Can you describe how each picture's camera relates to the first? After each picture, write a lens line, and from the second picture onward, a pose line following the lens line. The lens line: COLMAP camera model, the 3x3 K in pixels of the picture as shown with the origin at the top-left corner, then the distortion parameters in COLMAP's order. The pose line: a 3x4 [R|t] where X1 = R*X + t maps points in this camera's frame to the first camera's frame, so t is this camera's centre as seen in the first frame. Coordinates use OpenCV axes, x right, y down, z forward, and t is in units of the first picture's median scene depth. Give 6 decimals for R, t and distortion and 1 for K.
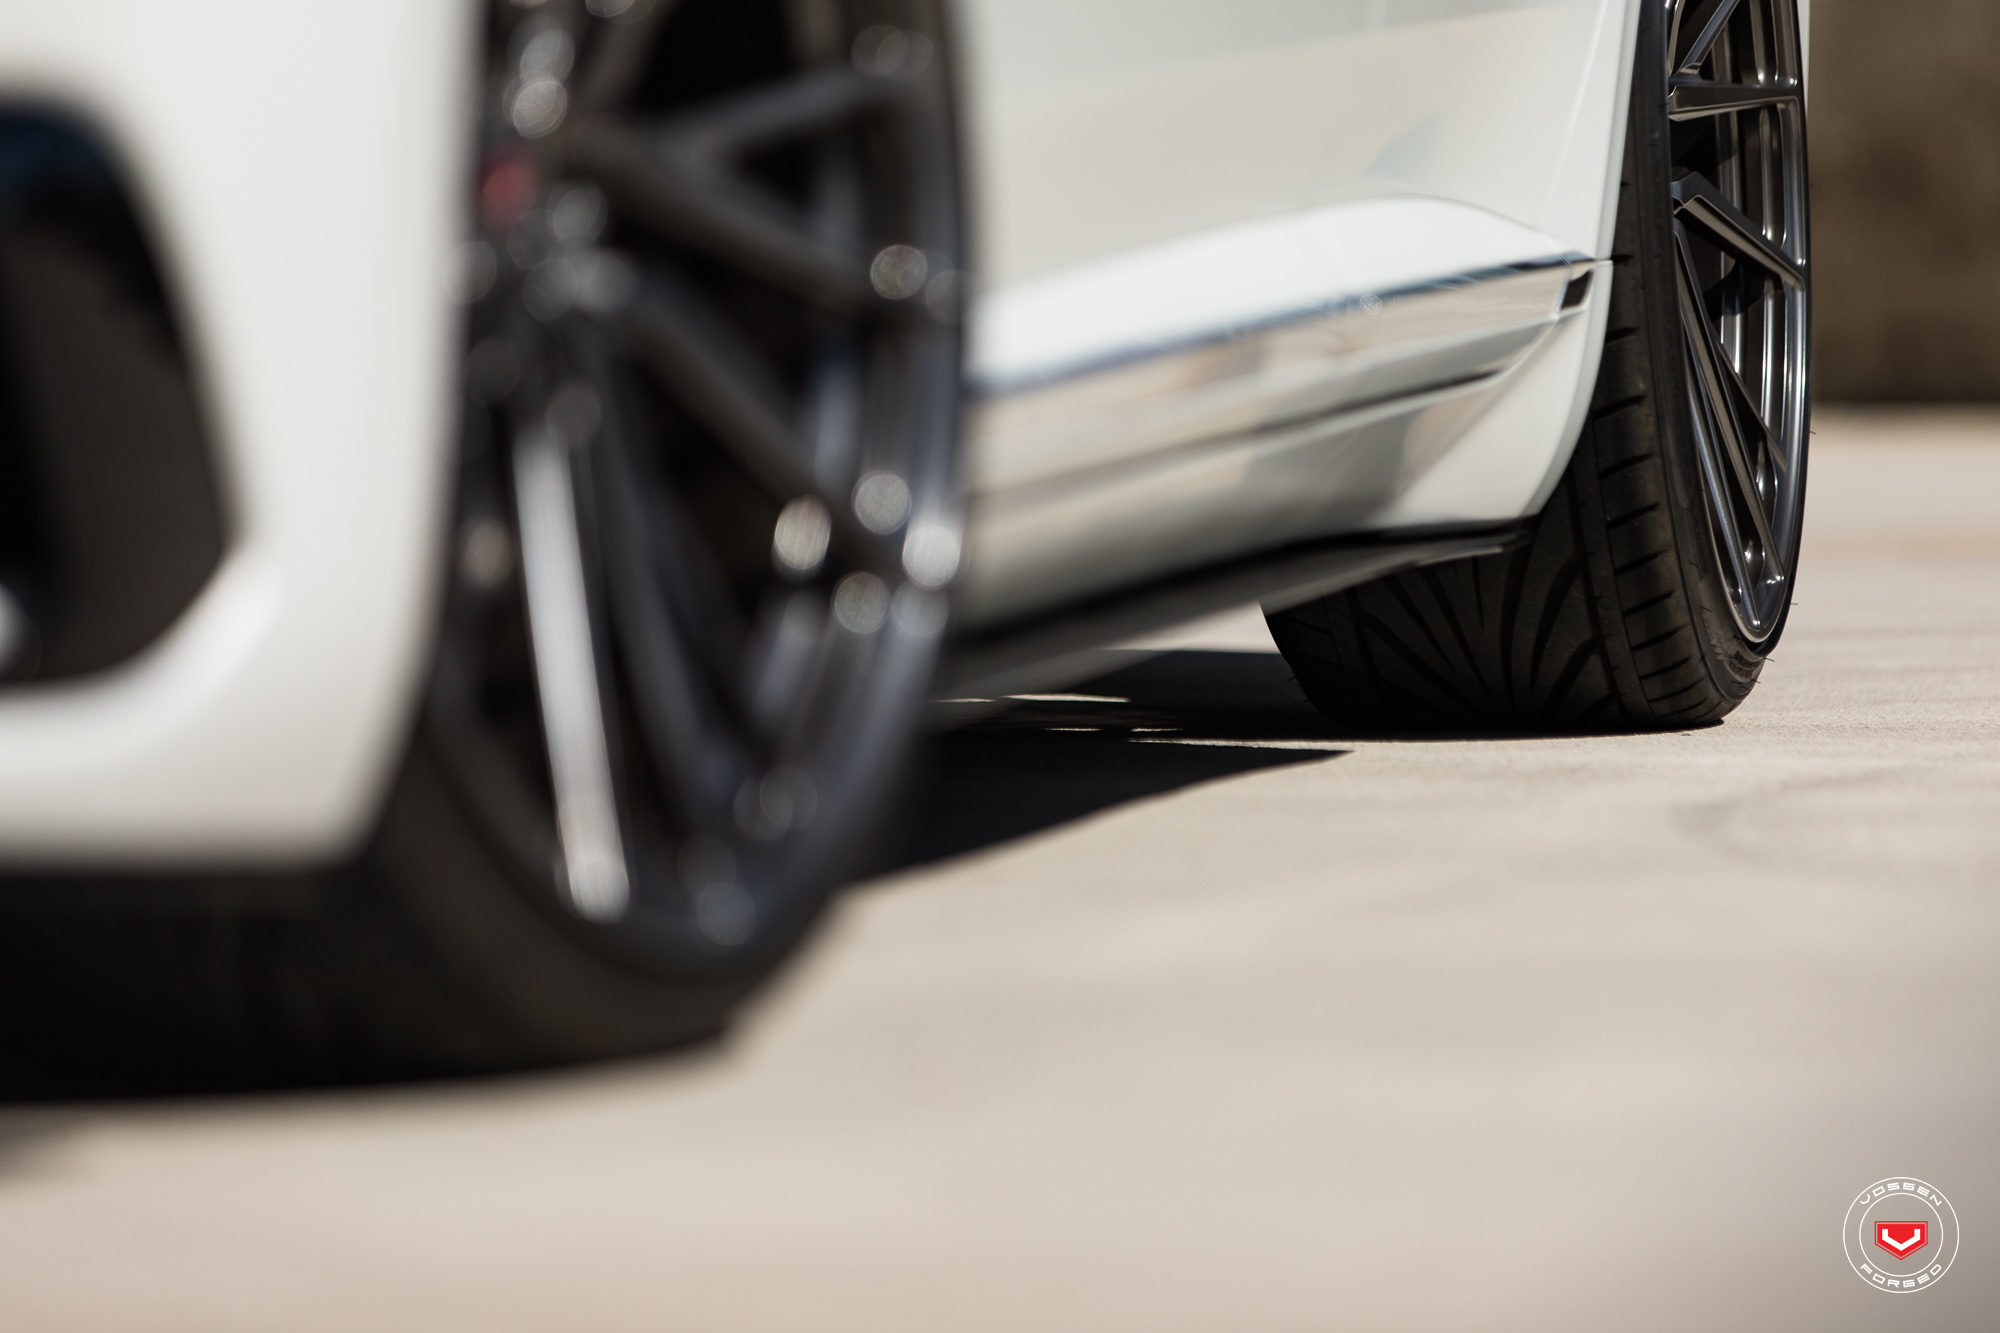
lens RADIAL K [[12134.3, 0, 998.9], [0, 12134.3, 668.1], [0, 0, 1]] dist [1.249420, 0.000000]
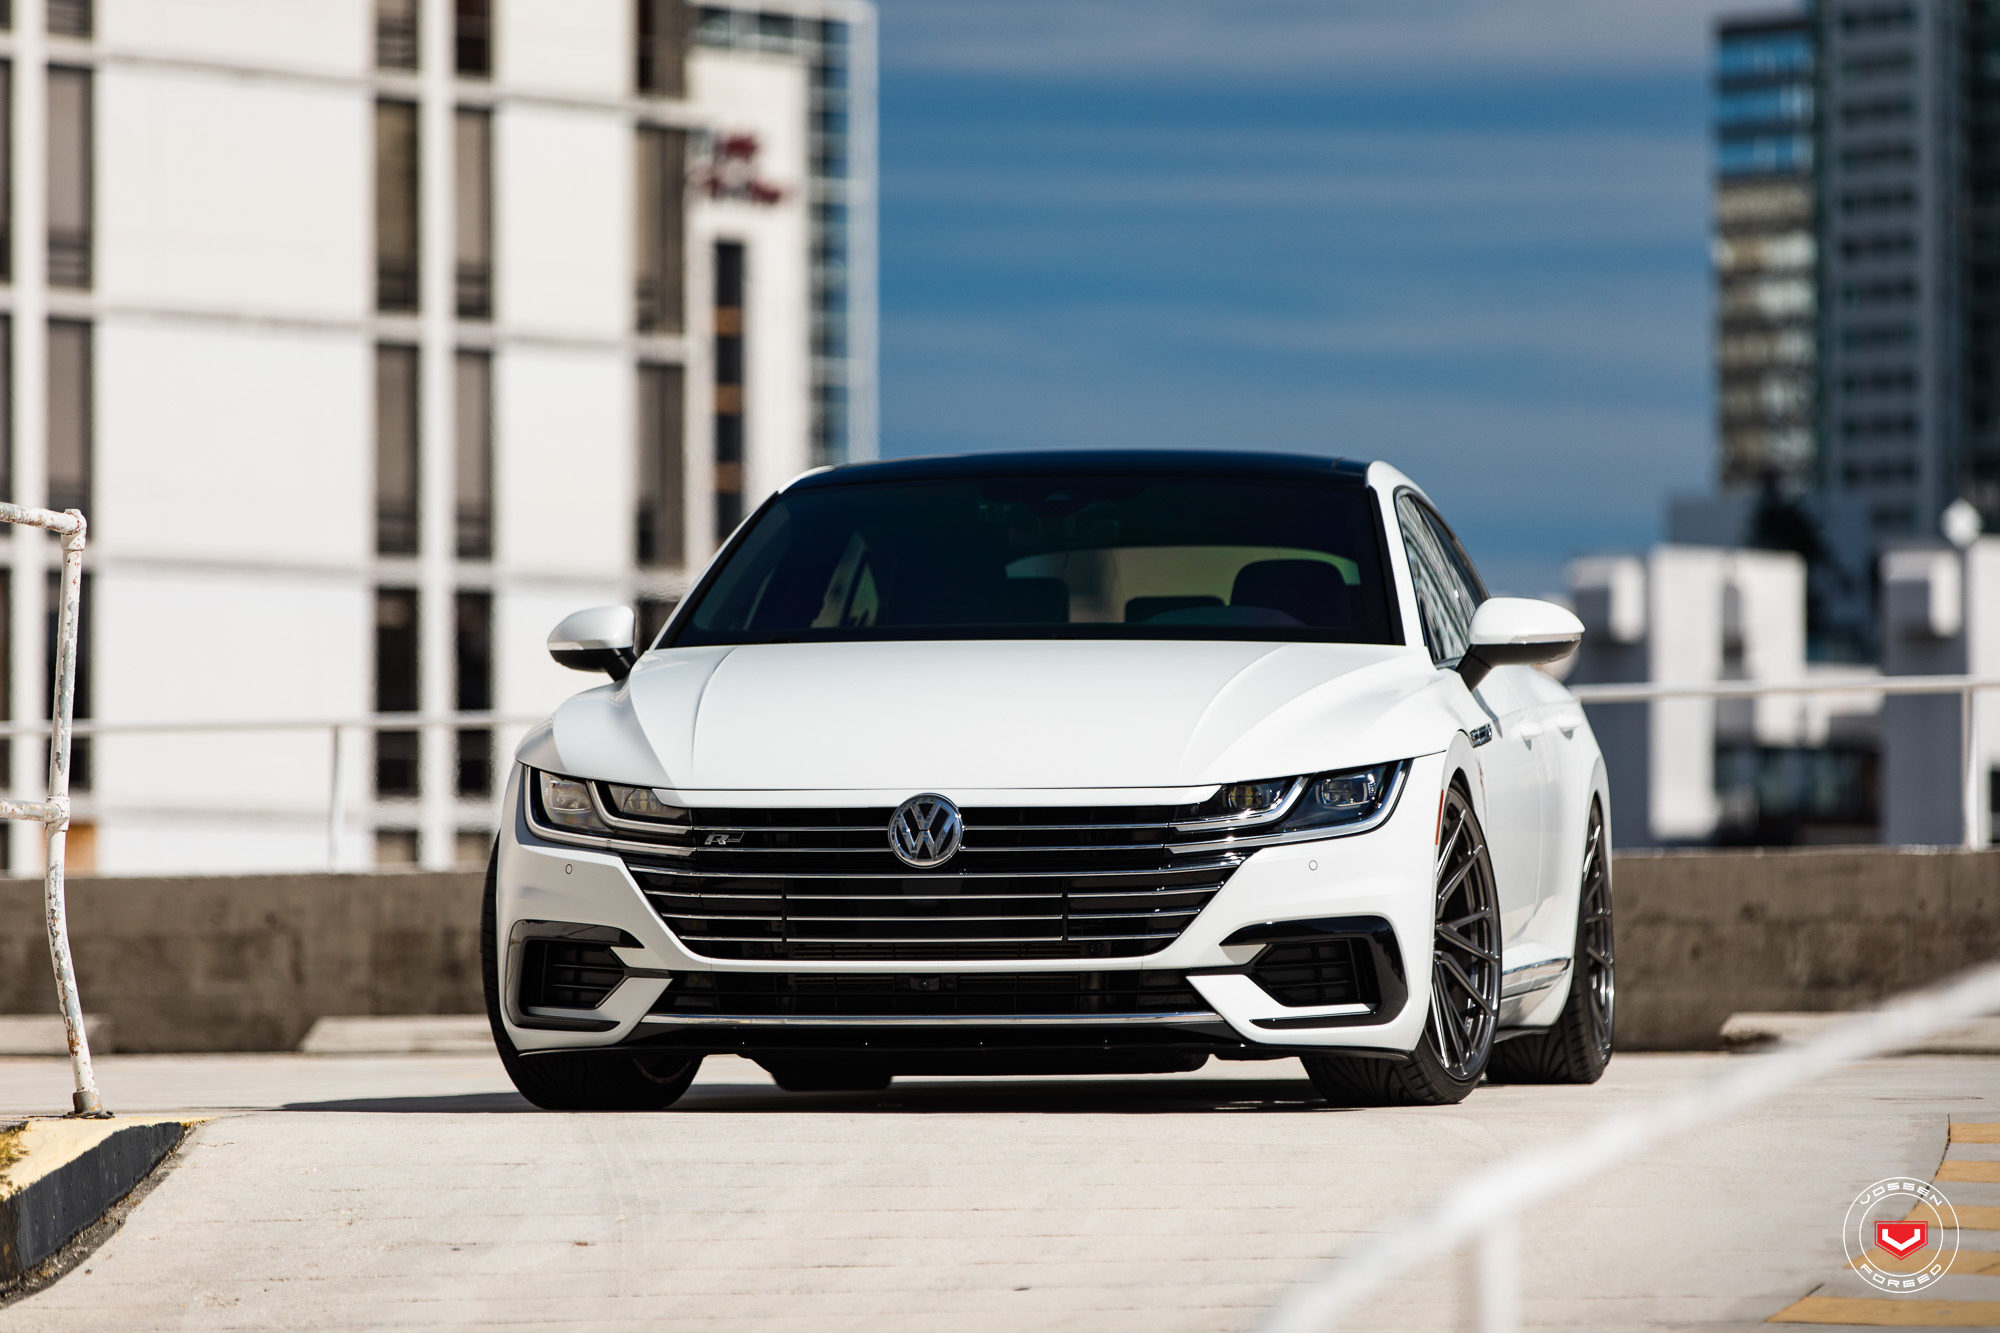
lens RADIAL K [[12134.3, 0, 975.5], [0, 12134.3, 836.8], [0, 0, 1]] dist [1.249420, 0.000000]
pose [[0.998627, 0.008365, 0.051716, -0.338735], [-0.005763, 0.998720, -0.050246, 0.122888], [-0.052070, 0.049879, 0.997397, -2.840921]]
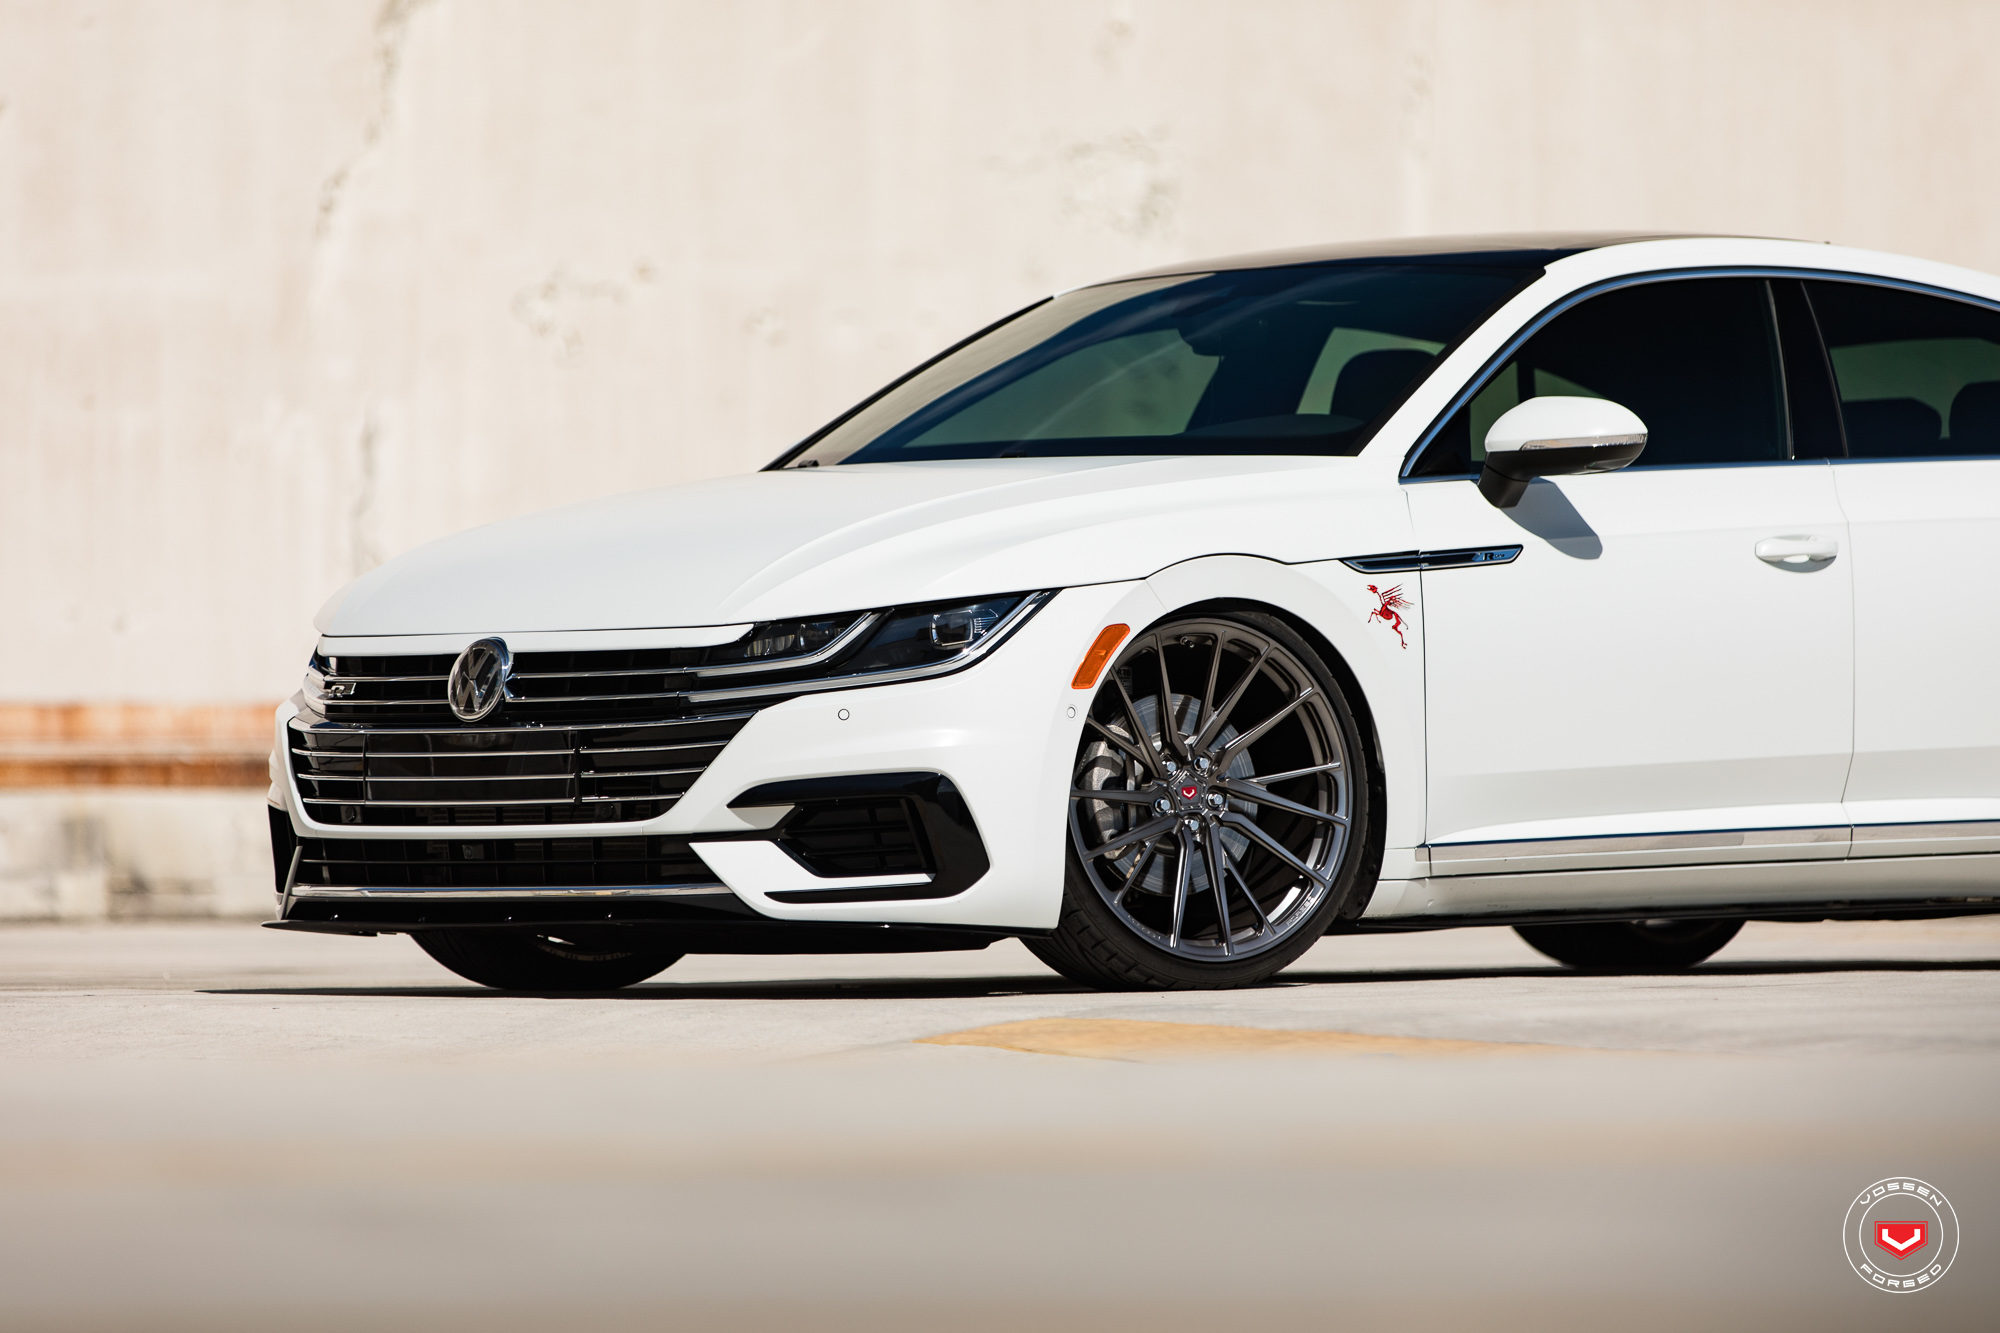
lens RADIAL K [[12134.3, 0, 1001.4], [0, 12134.3, 667.5], [0, 0, 1]] dist [1.249420, 0.000000]
pose [[0.793240, -0.002973, -0.608902, 1.775365], [-0.026597, 0.998865, -0.039526, 0.063185], [0.608328, 0.047548, 0.792260, -1.759171]]
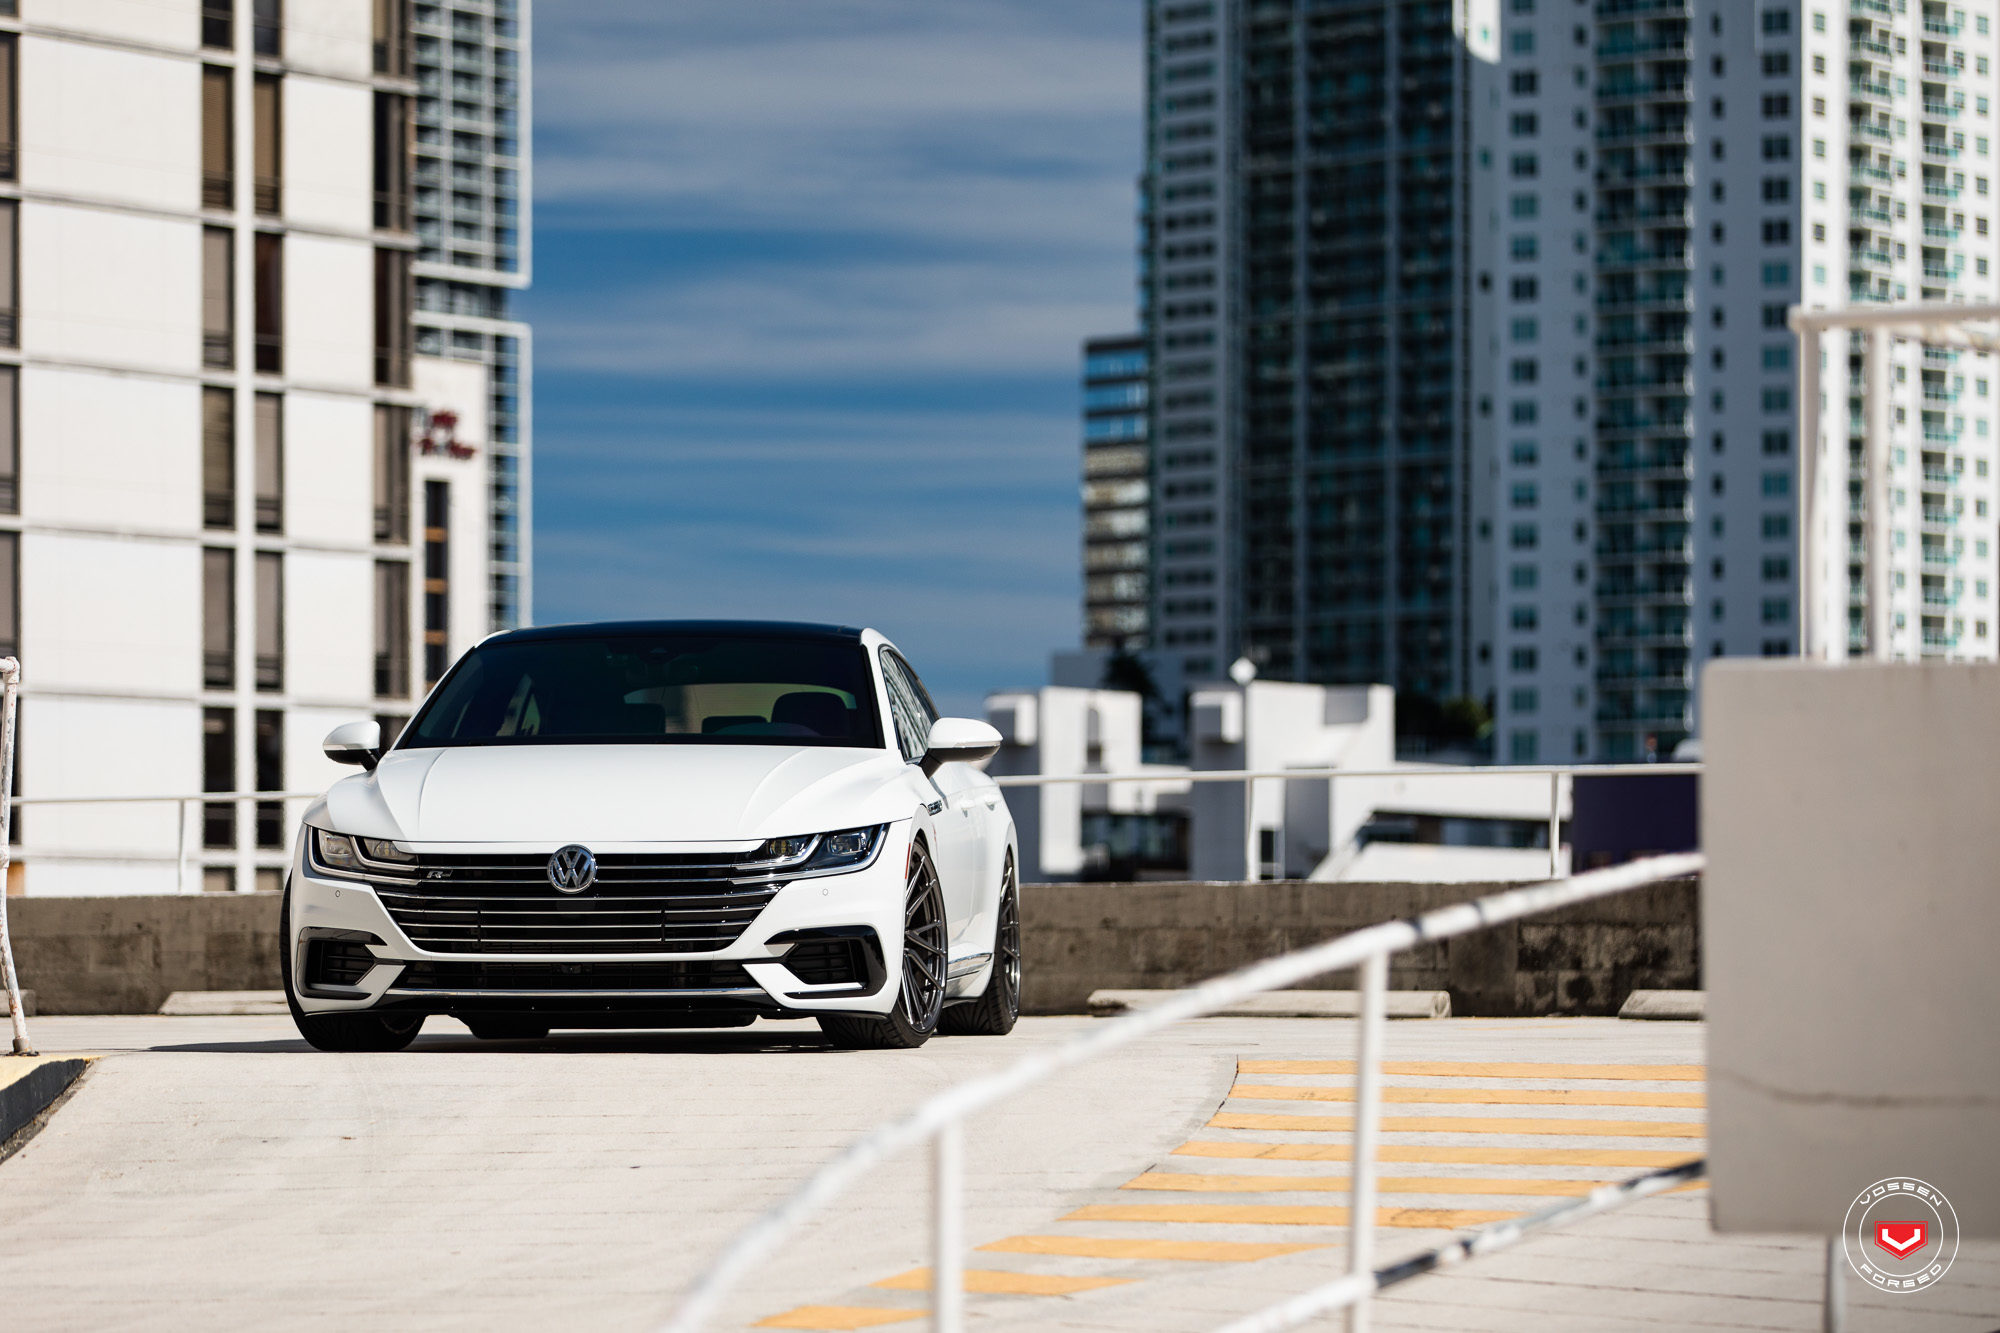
lens RADIAL K [[8067.8, 0, 998.3], [0, 8067.8, 659.8], [0, 0, 1]] dist [-0.228344, 0.000000]
pose [[0.994810, 0.012114, 0.101025, -0.345267], [-0.004311, 0.997014, -0.077099, 0.126583], [-0.101658, 0.076263, 0.991892, -2.900877]]
